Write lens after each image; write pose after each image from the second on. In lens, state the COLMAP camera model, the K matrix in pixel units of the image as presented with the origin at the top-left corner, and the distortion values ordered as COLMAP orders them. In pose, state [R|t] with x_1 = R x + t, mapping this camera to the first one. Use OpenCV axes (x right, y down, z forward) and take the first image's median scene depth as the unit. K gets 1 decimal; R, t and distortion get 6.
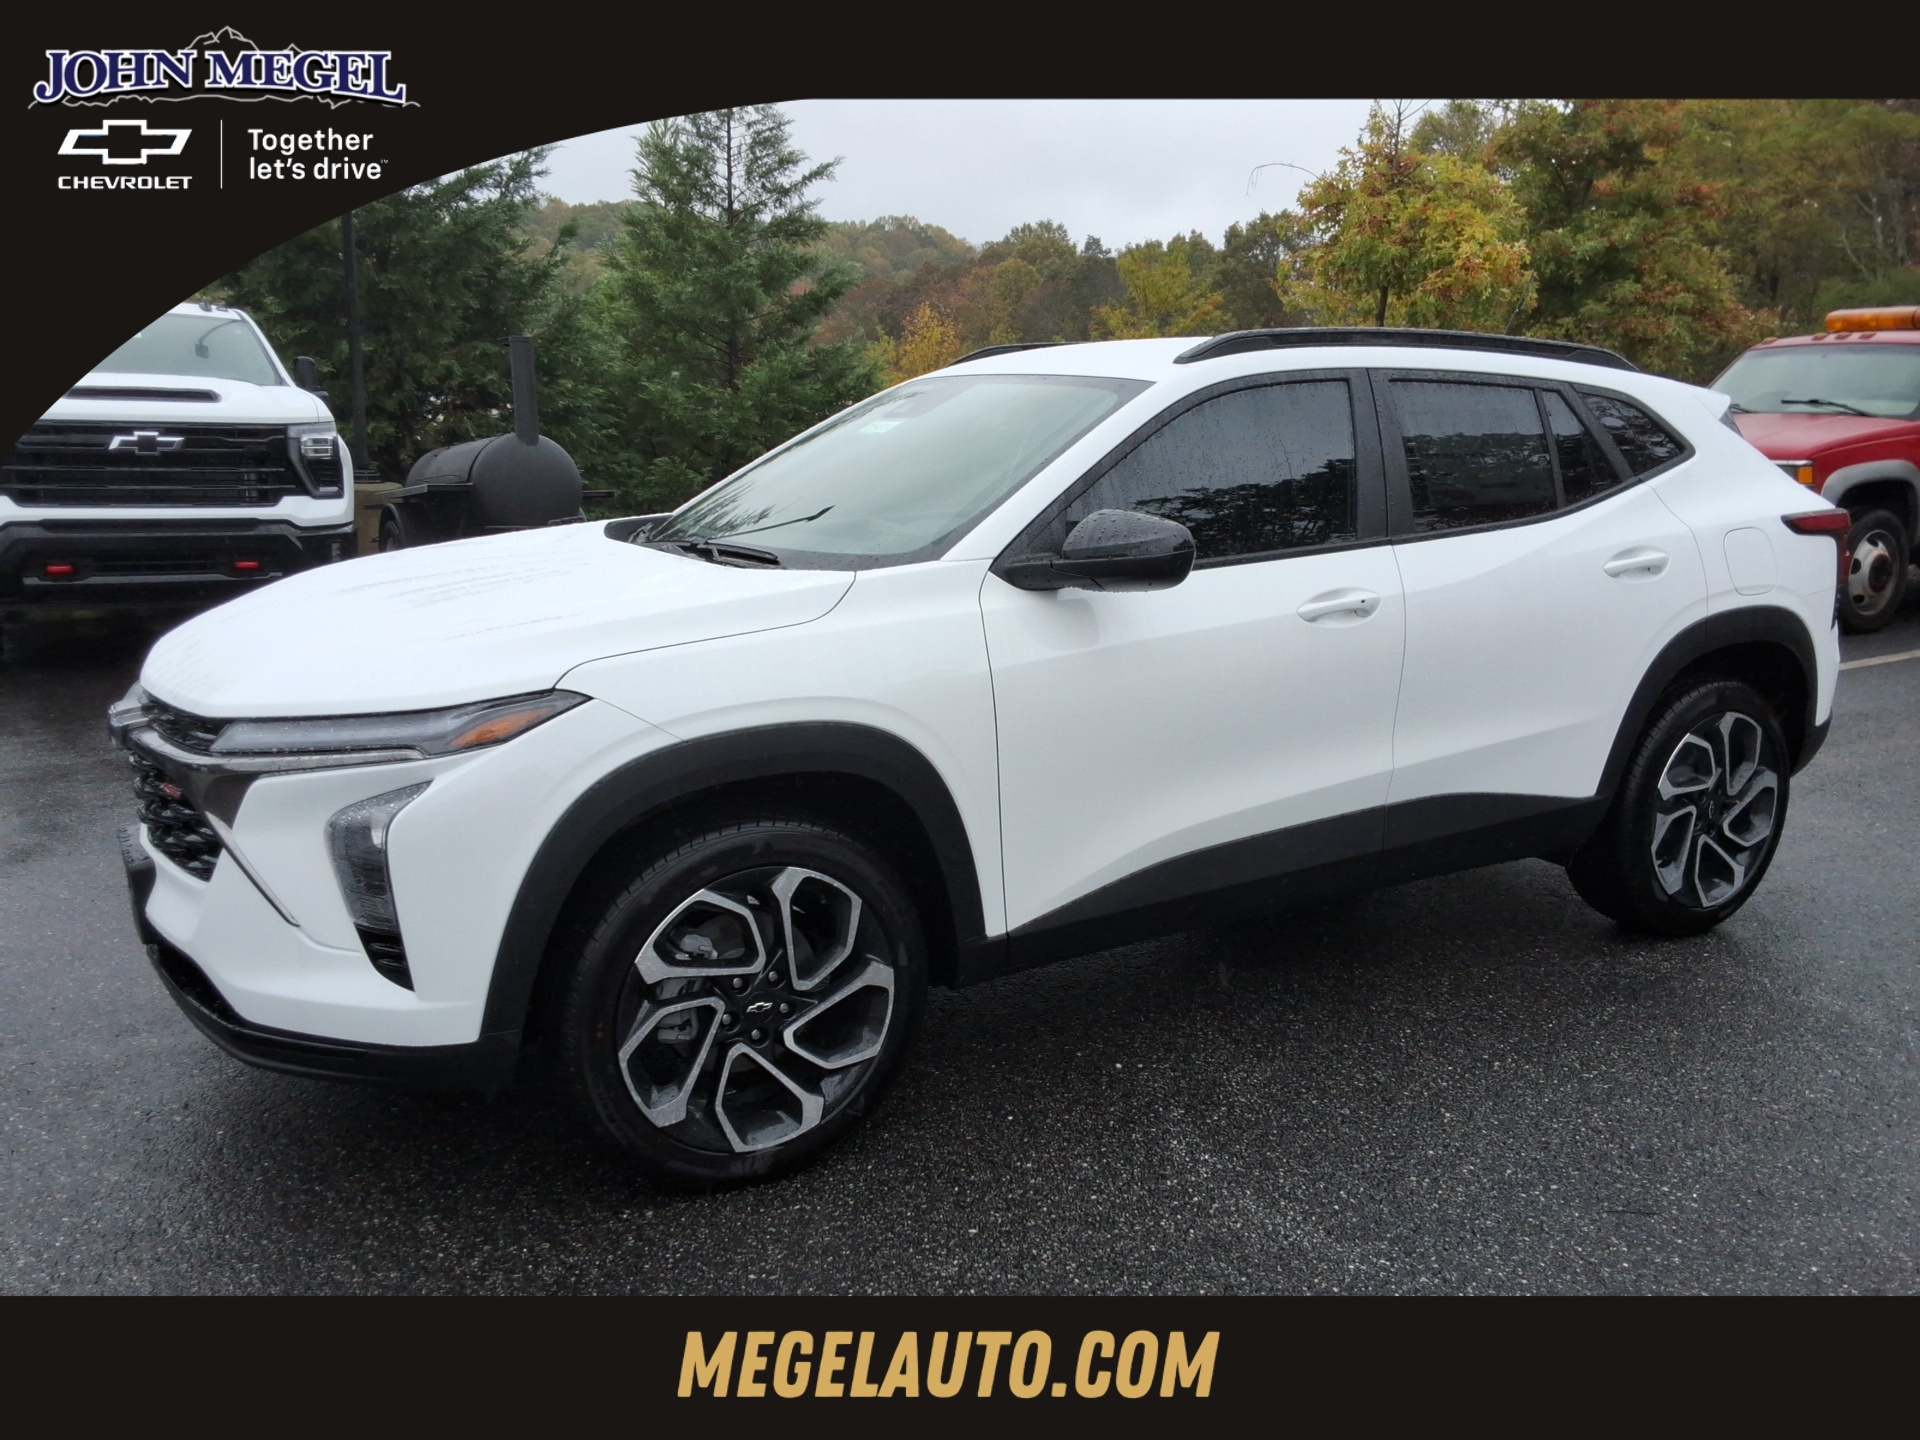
lens RADIAL K [[1577.1, 0, 938.3], [0, 1577.1, 725.1], [0, 0, 1]] dist [0.140709, -0.203417]
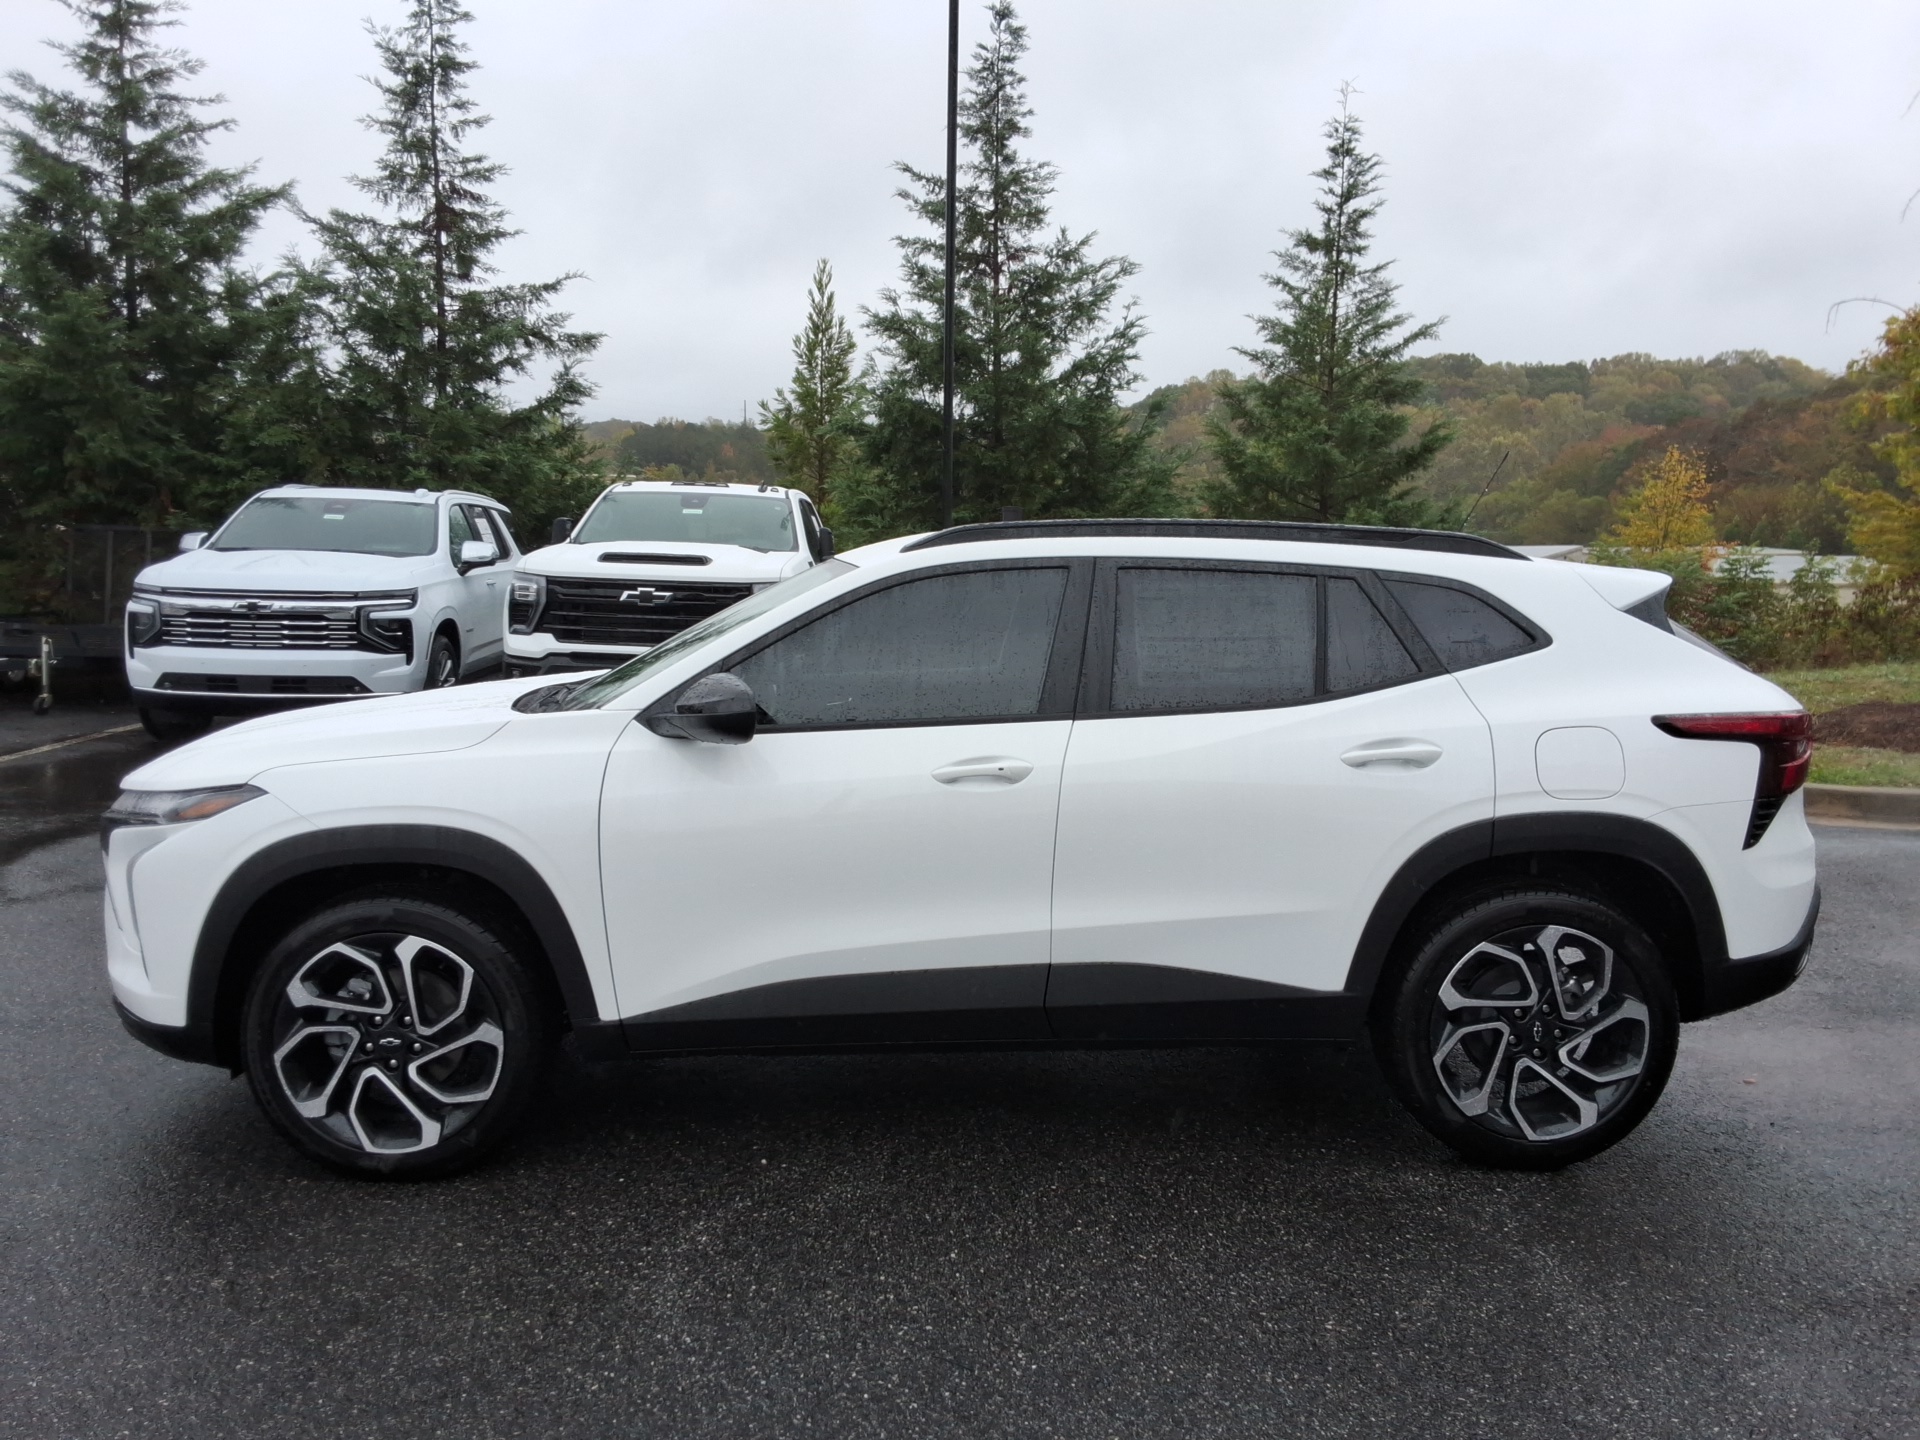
lens RADIAL K [[1599.6, 0, 997.9], [0, 1599.6, 720.2], [0, 0, 1]] dist [0.139113, -0.236569]
pose [[0.870907, 0.055490, -0.488306, 0.776800], [-0.100349, 0.992750, -0.066161, -0.037325], [0.481094, 0.106621, 0.870161, 0.040808]]
